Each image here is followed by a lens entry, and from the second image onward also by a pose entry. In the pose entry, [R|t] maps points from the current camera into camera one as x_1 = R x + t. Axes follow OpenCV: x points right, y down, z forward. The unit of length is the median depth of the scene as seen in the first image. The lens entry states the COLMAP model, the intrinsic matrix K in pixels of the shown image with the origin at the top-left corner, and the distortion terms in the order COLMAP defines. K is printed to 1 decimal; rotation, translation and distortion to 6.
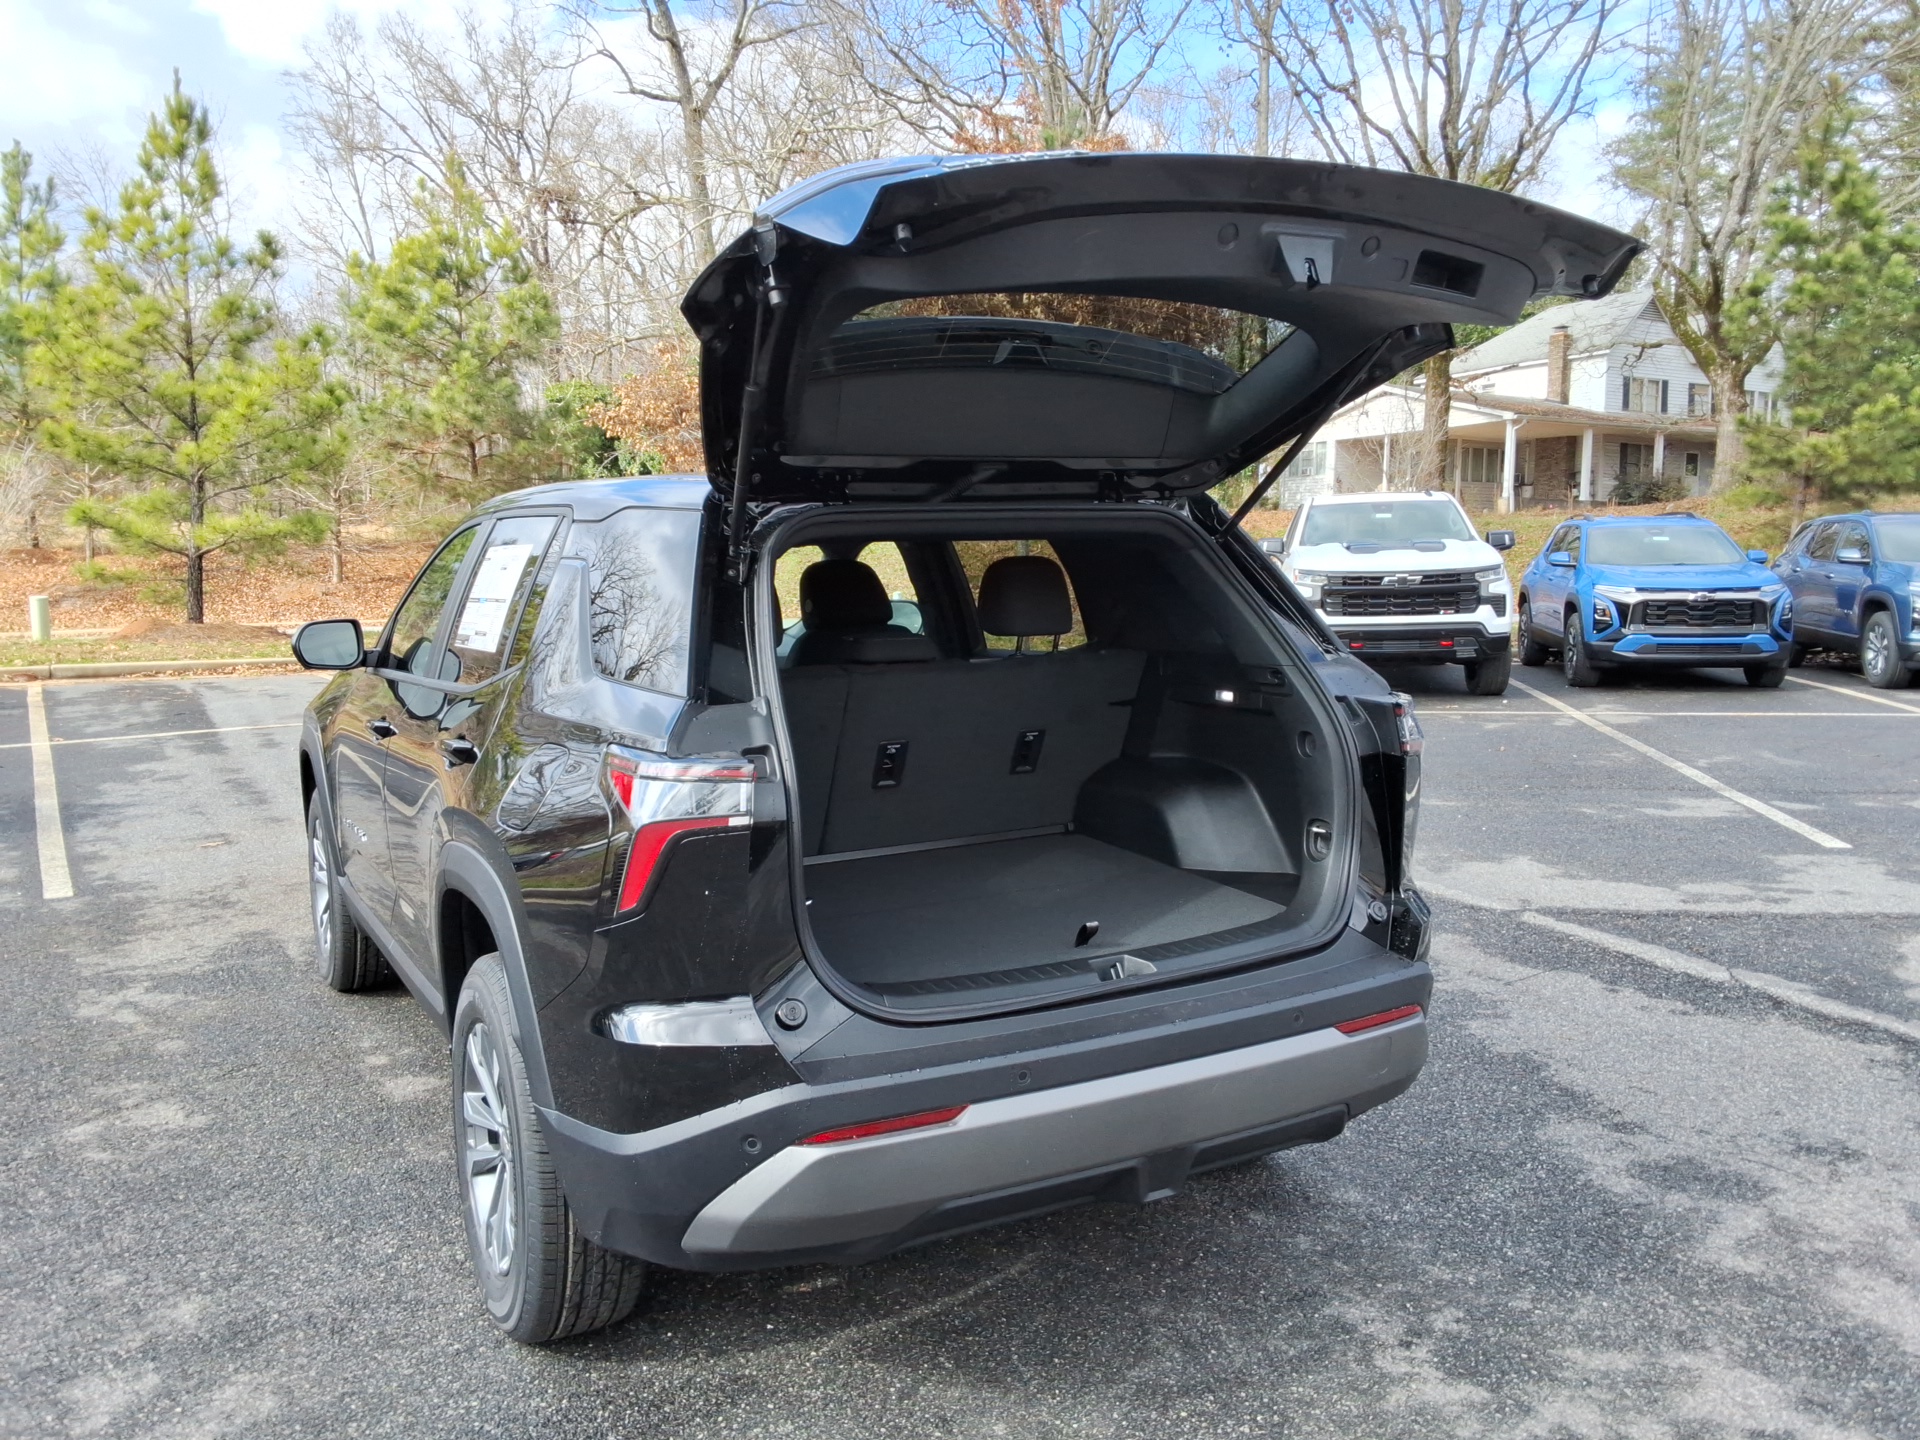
lens RADIAL K [[1538.1, 0, 975.4], [0, 1538.1, 699.2], [0, 0, 1]] dist [0.102853, -0.153482]
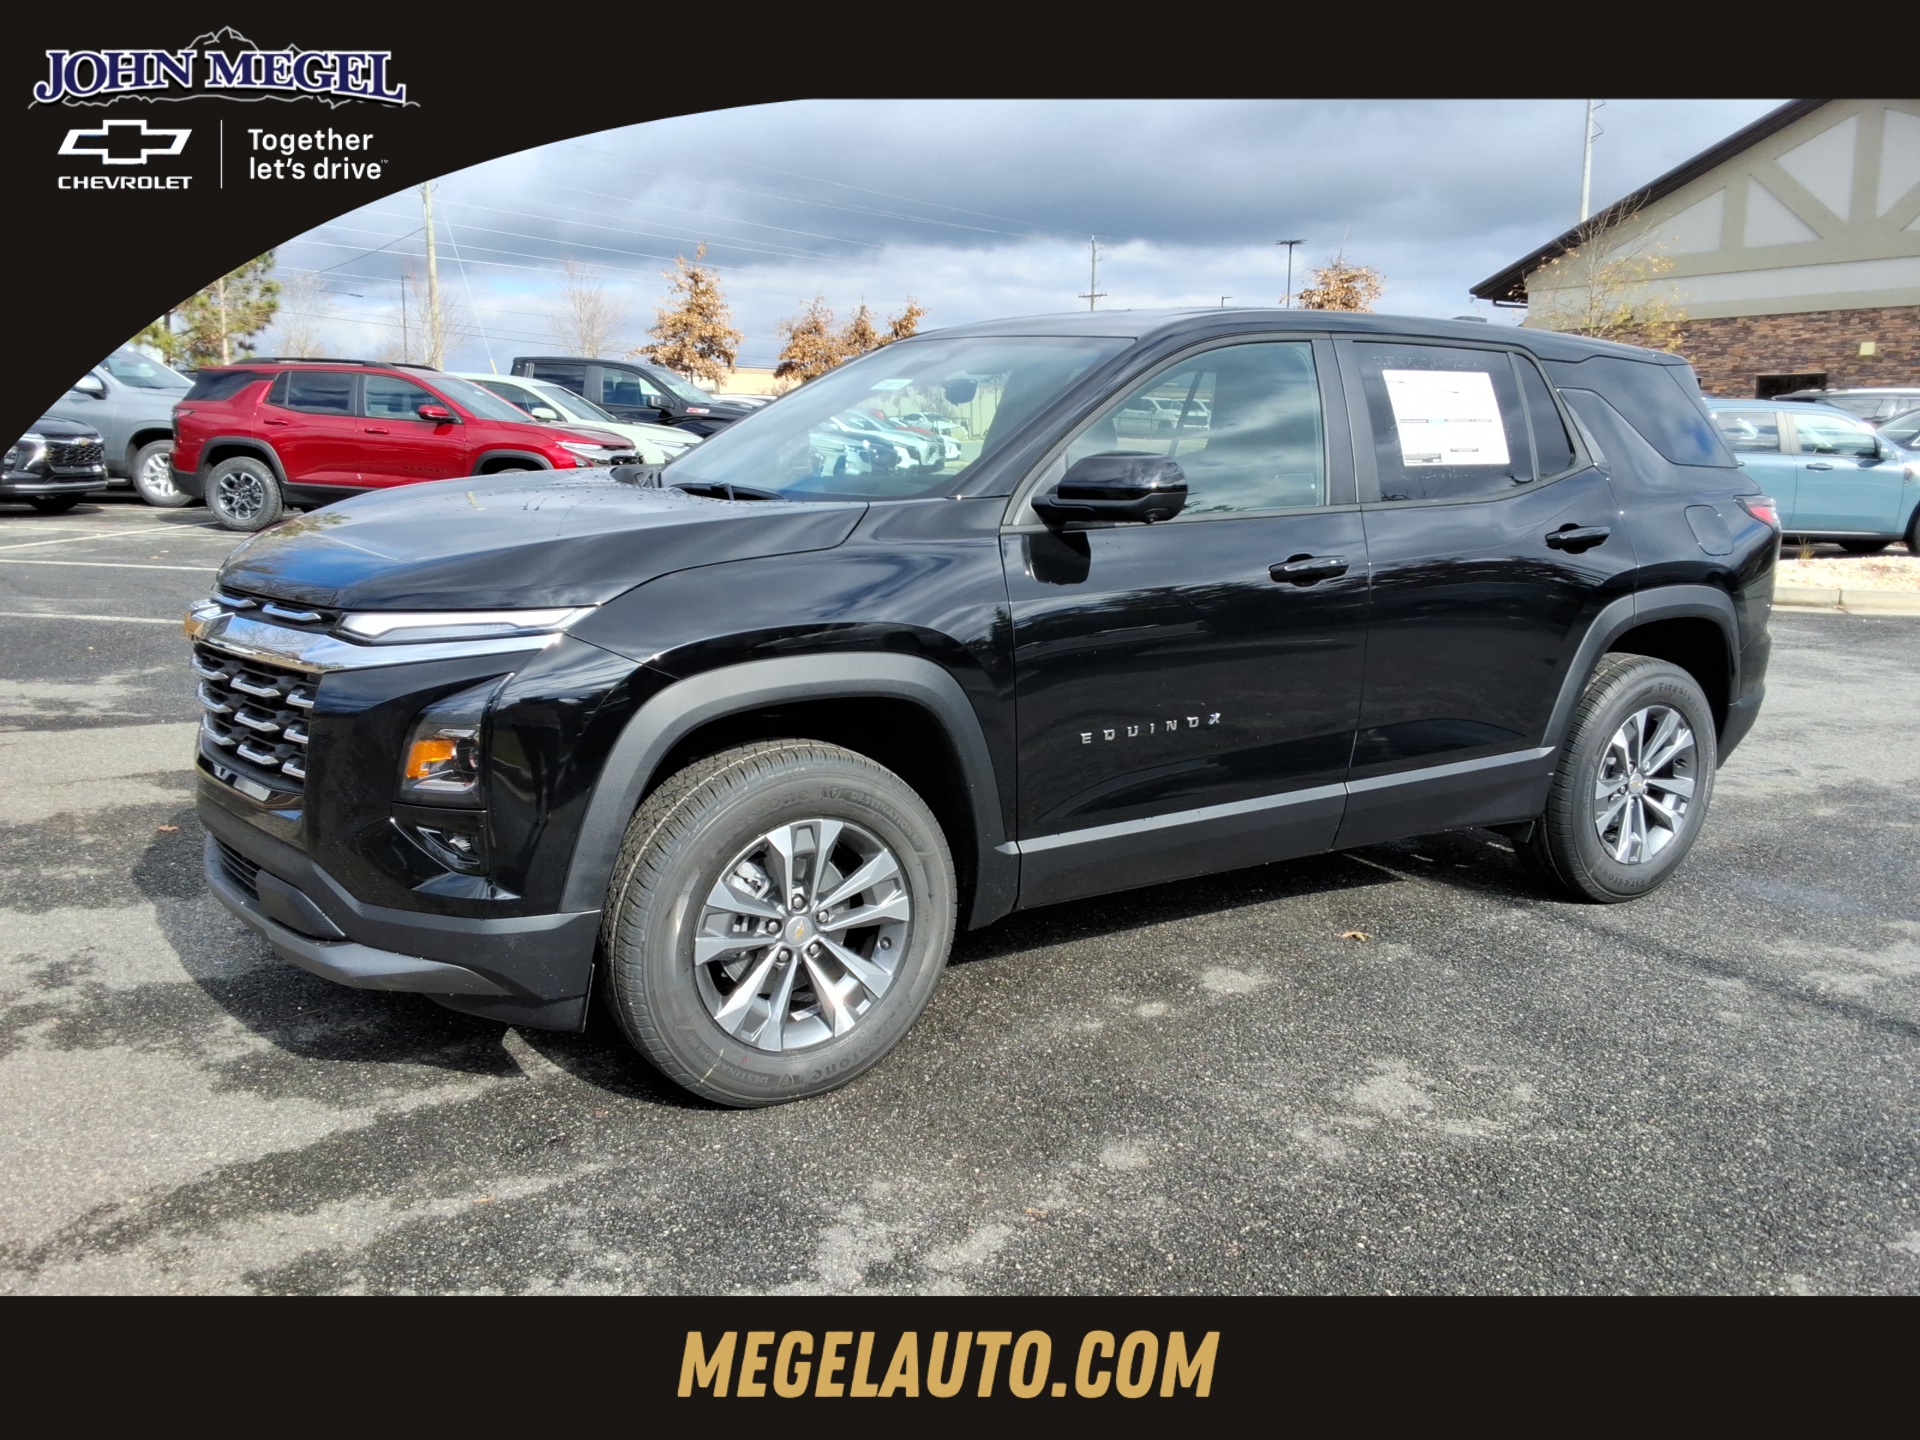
lens RADIAL K [[1538.1, 0, 988.6], [0, 1538.1, 717.8], [0, 0, 1]] dist [0.102853, -0.153482]
pose [[-0.088903, -0.176917, 0.980202, -0.272792], [0.070459, 0.980517, 0.183365, -0.015809], [-0.993545, 0.085365, -0.074705, 0.274222]]
